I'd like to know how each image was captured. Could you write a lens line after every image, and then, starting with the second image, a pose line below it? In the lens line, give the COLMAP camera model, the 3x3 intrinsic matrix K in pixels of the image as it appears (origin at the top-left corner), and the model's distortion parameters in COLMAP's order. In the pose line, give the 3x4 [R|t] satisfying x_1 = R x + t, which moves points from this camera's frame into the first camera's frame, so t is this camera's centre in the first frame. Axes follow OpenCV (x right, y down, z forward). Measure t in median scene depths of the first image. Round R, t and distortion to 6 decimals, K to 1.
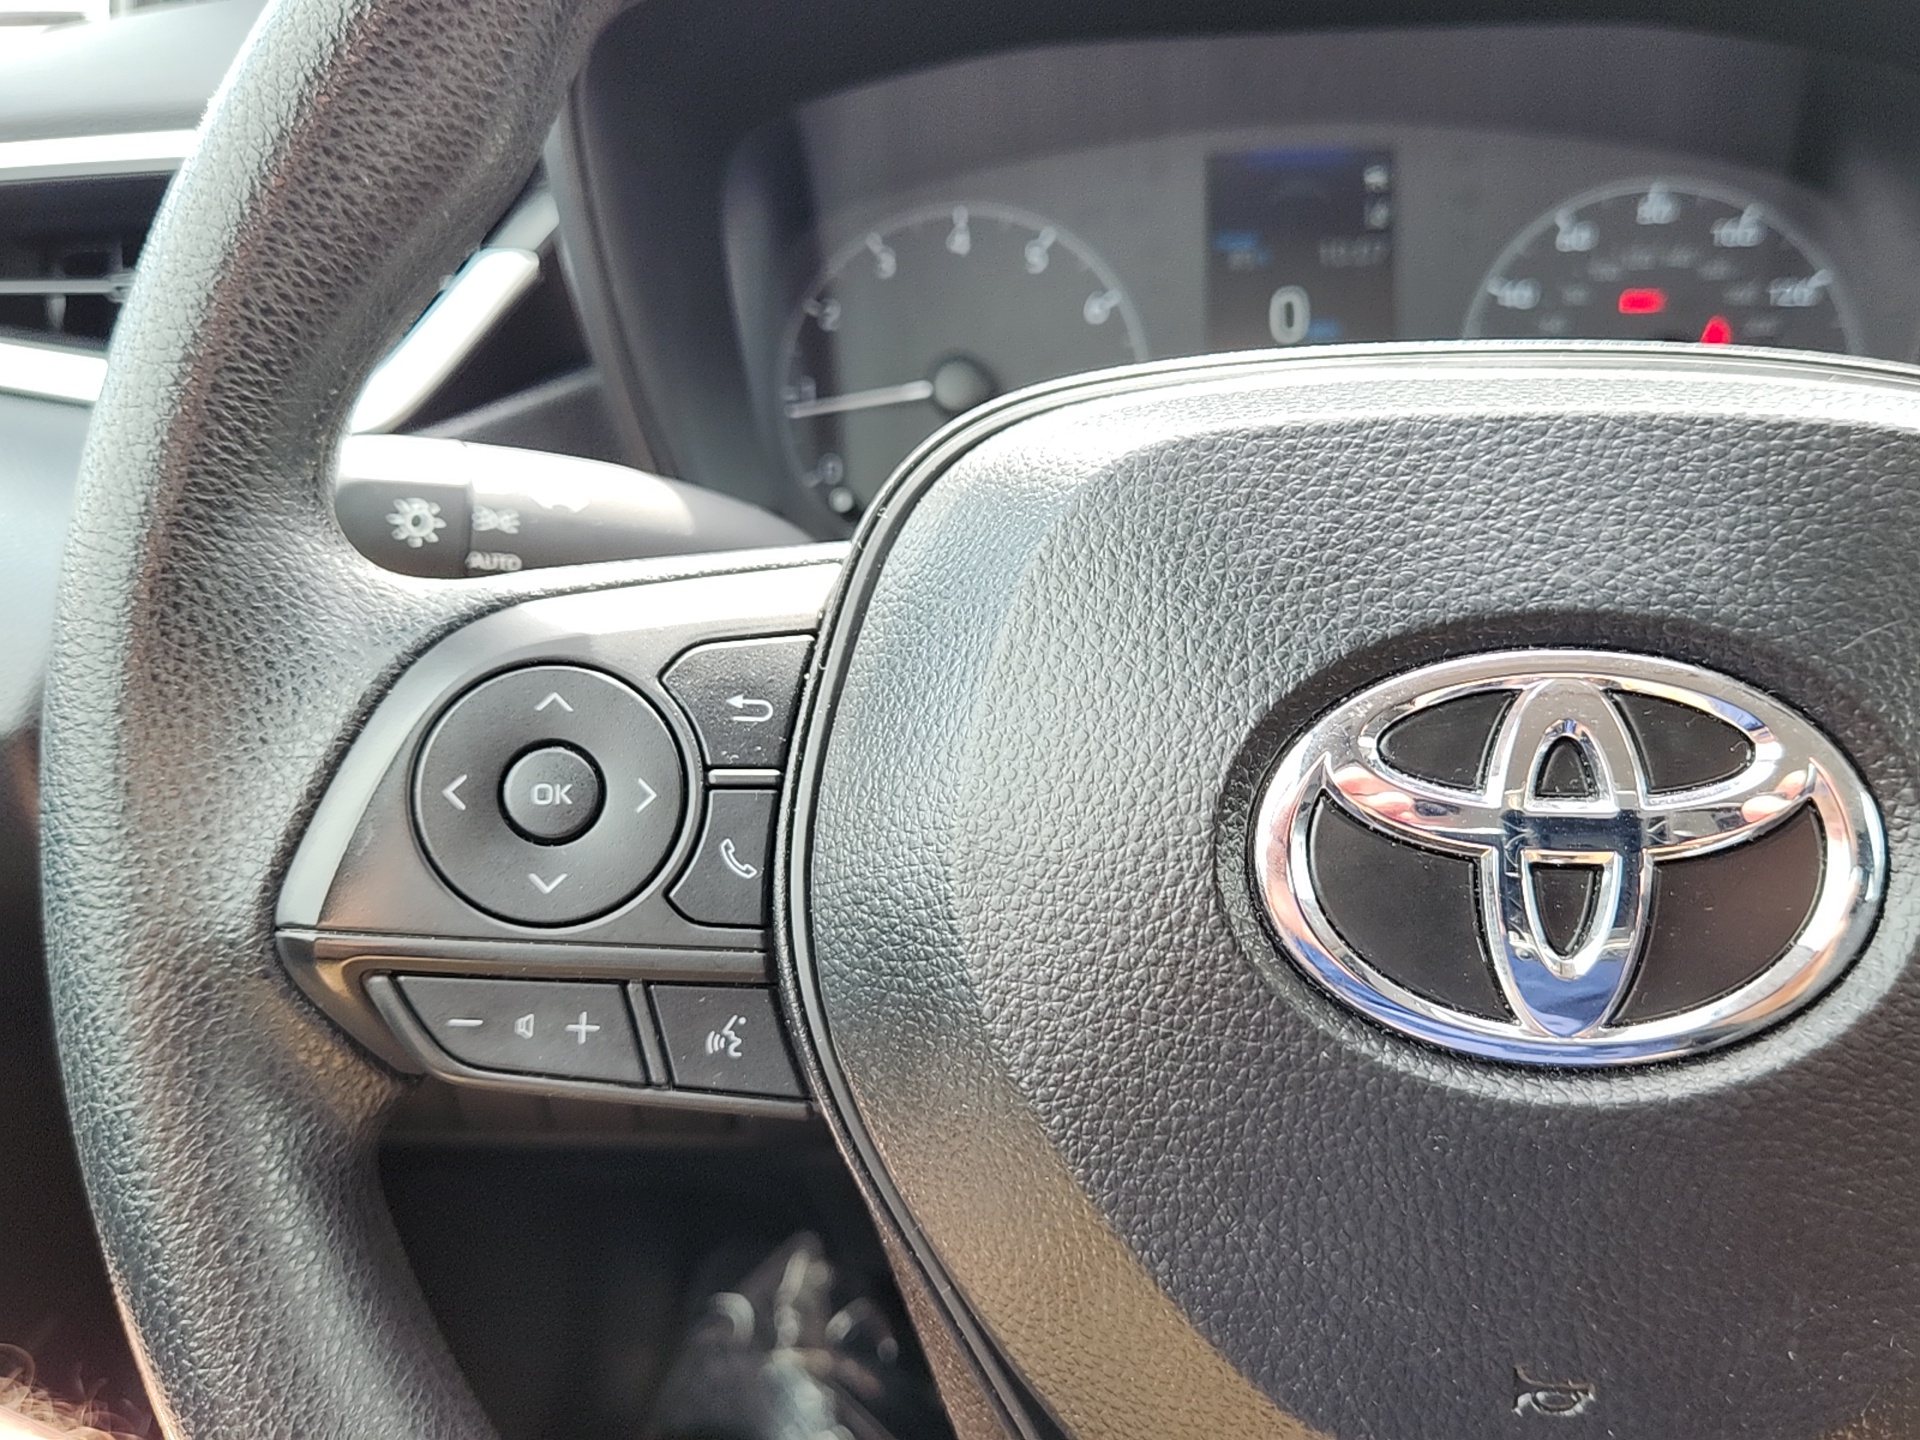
lens RADIAL K [[1715.7, 0, 961.4], [0, 1715.7, 700.4], [0, 0, 1]] dist [0.046614, -0.085721]
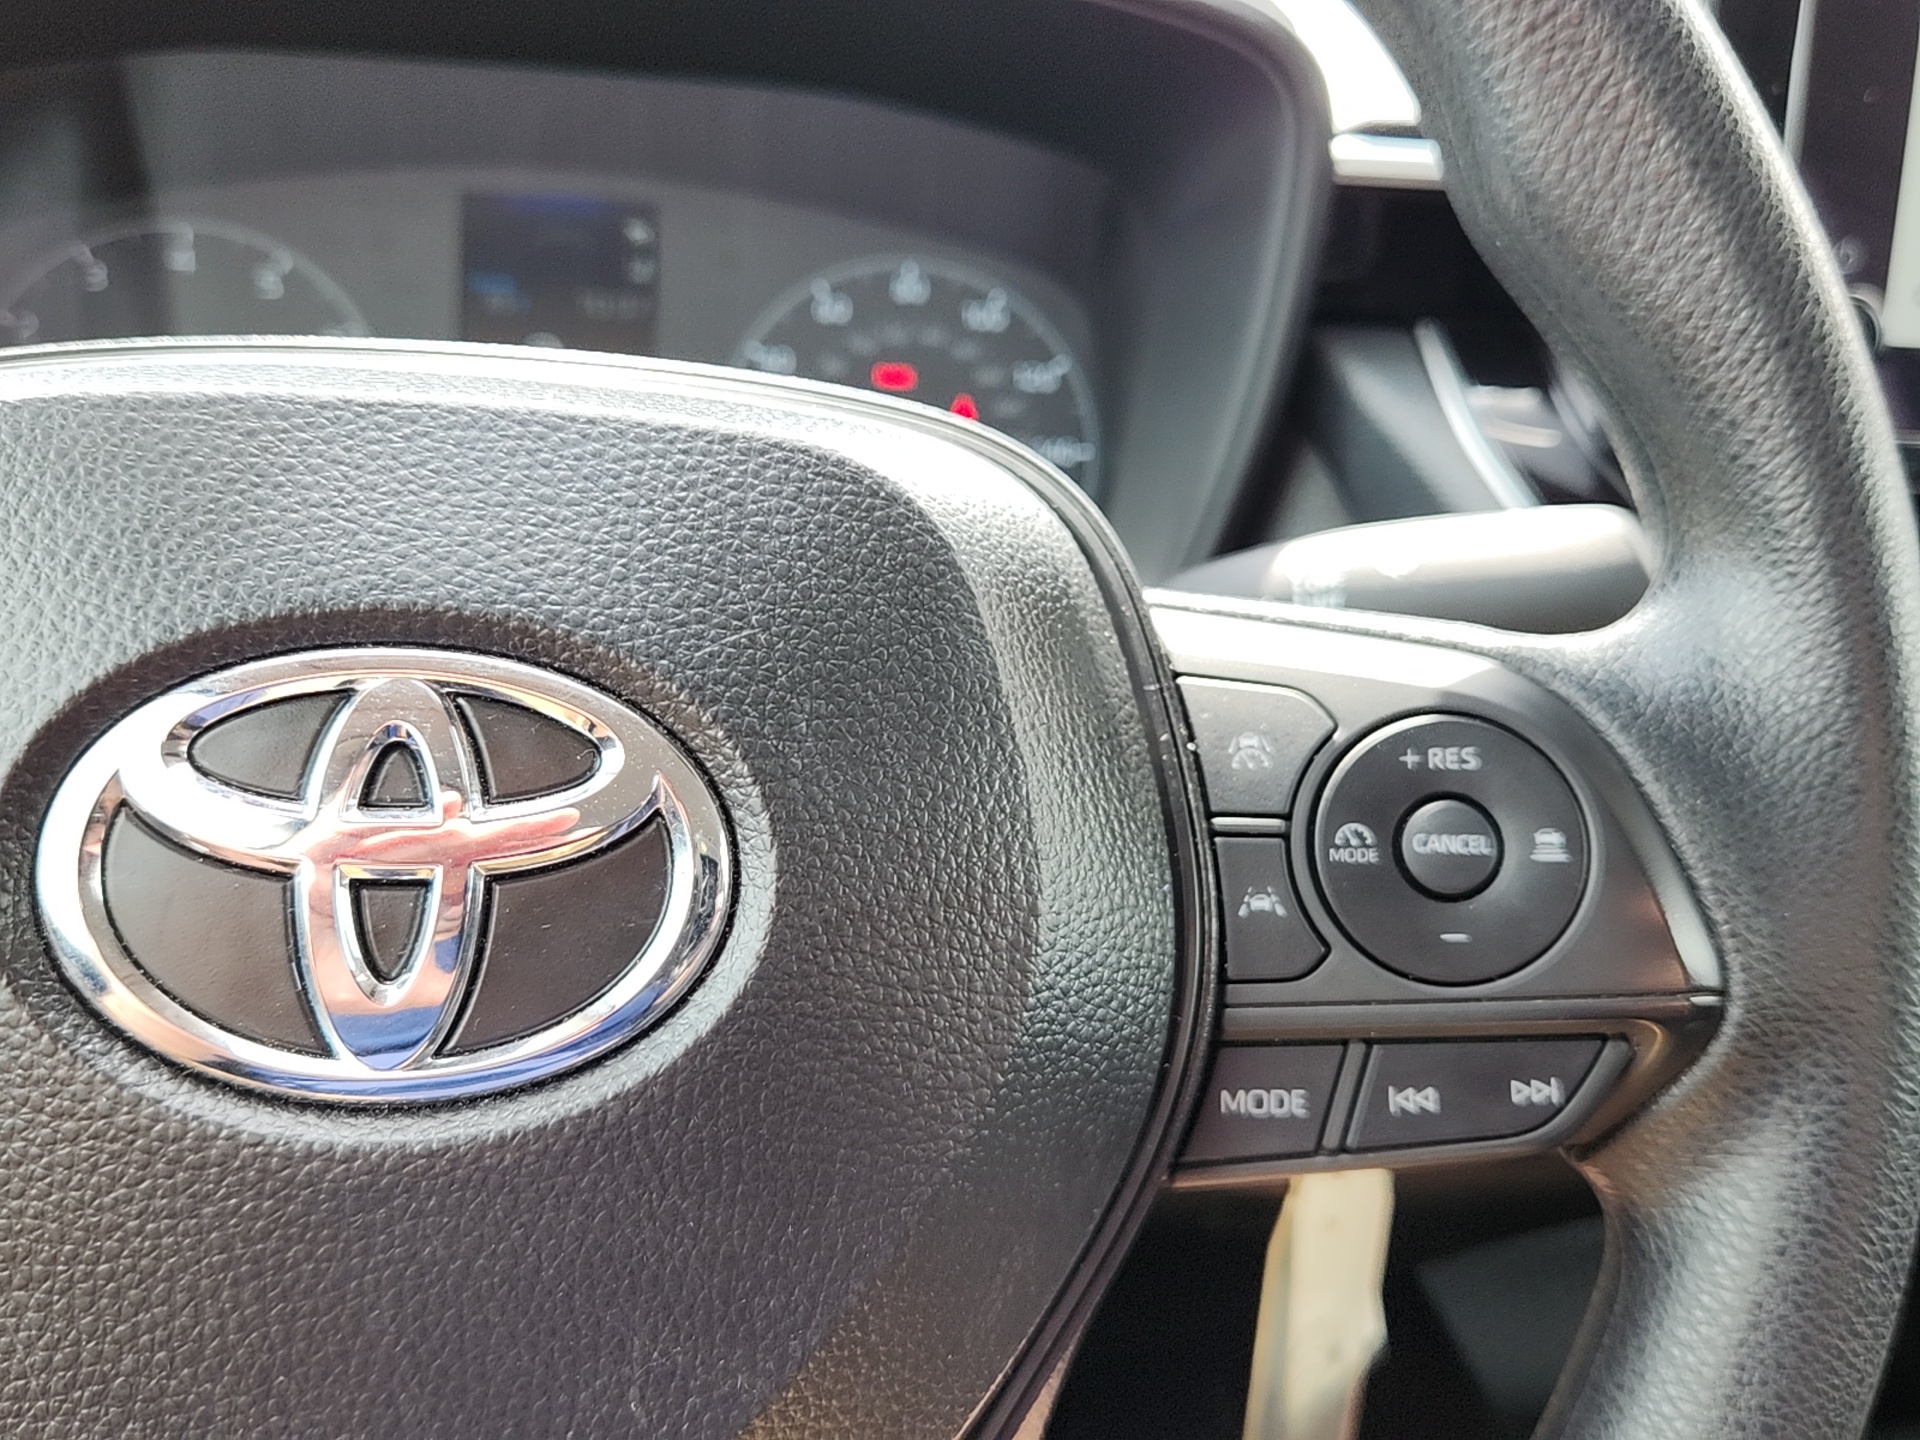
lens RADIAL K [[1688.9, 0, 960.0], [0, 1688.9, 720.0], [0, 0, 1]] dist [0.057704, -0.067566]
pose [[0.971478, 0.021165, 0.236183, 0.418896], [-0.009544, 0.998692, -0.050236, 0.051328], [-0.236937, 0.046549, 0.970409, 0.042521]]
